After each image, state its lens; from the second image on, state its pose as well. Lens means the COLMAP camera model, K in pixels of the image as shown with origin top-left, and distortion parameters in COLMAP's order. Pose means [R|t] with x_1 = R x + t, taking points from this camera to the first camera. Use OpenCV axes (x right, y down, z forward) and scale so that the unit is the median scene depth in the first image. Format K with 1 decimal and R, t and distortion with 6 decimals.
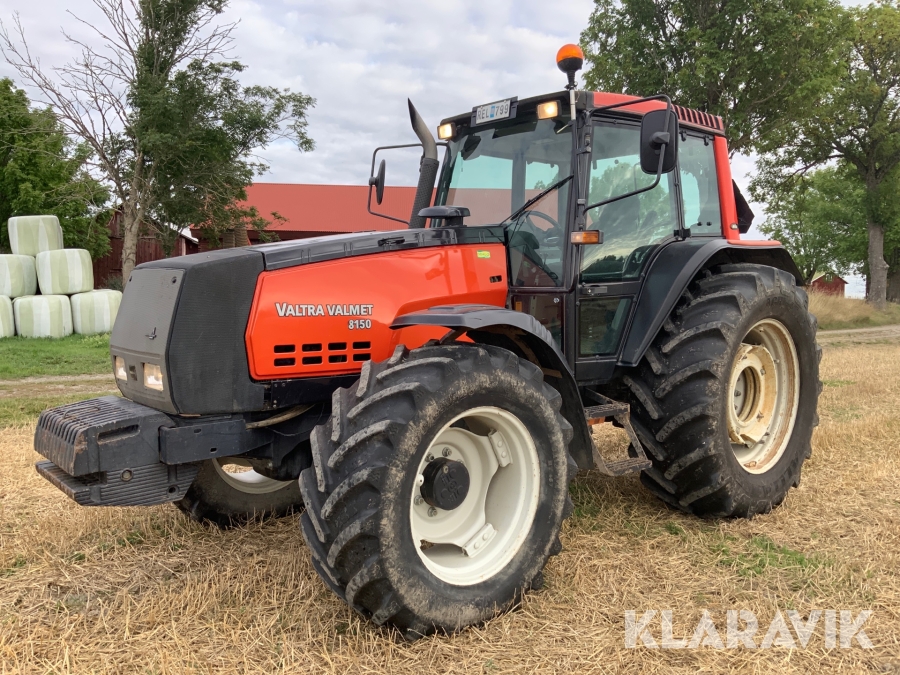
lens RADIAL K [[750.9, 0, 447.9], [0, 750.9, 335.1], [0, 0, 1]] dist [0.056262, -0.096458]
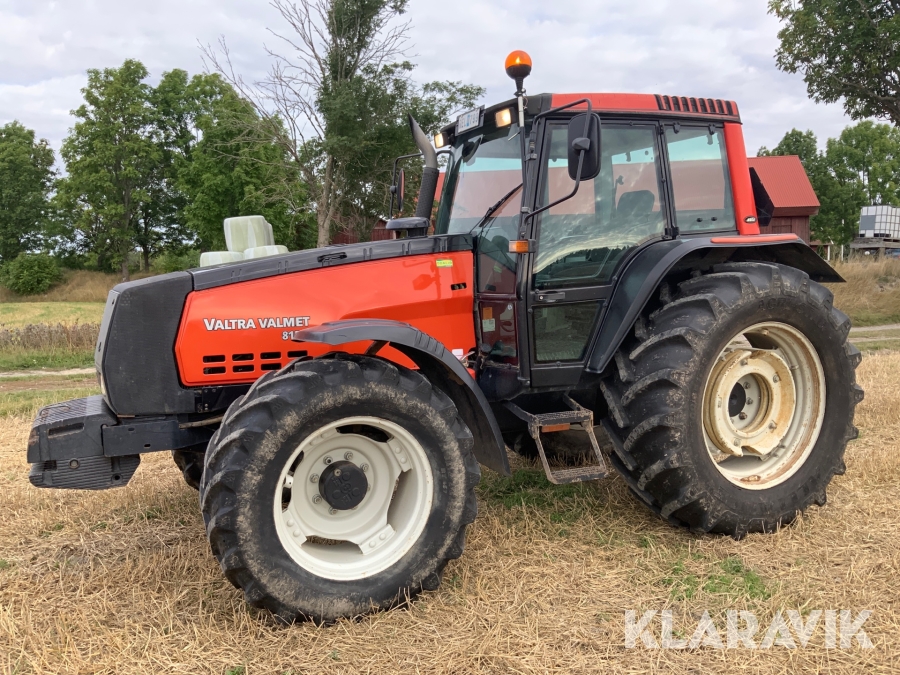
lens RADIAL K [[750.9, 0, 447.9], [0, 750.9, 335.1], [0, 0, 1]] dist [0.056262, -0.096458]
pose [[0.957714, 0.001661, -0.287717, 0.353350], [0.005957, 0.999654, 0.025601, -0.035232], [0.287660, -0.026233, 0.957373, 0.009848]]
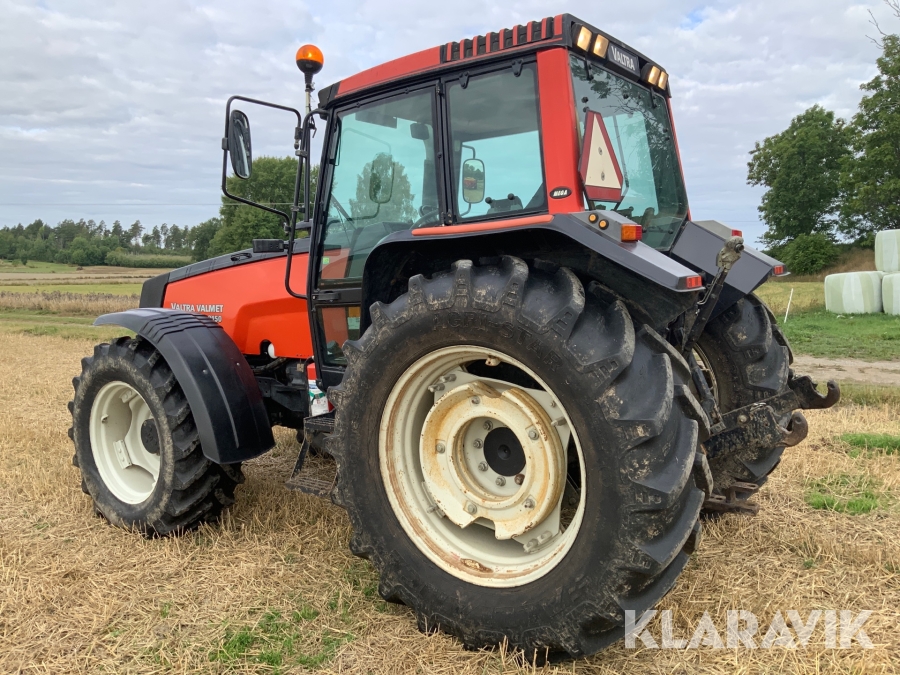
lens RADIAL K [[750.9, 0, 447.9], [0, 750.9, 335.1], [0, 0, 1]] dist [0.056262, -0.096458]
pose [[0.230506, 0.075194, -0.970161, 1.159037], [-0.033065, 0.997039, 0.069422, -0.082747], [0.972509, 0.016076, 0.232309, 0.936450]]
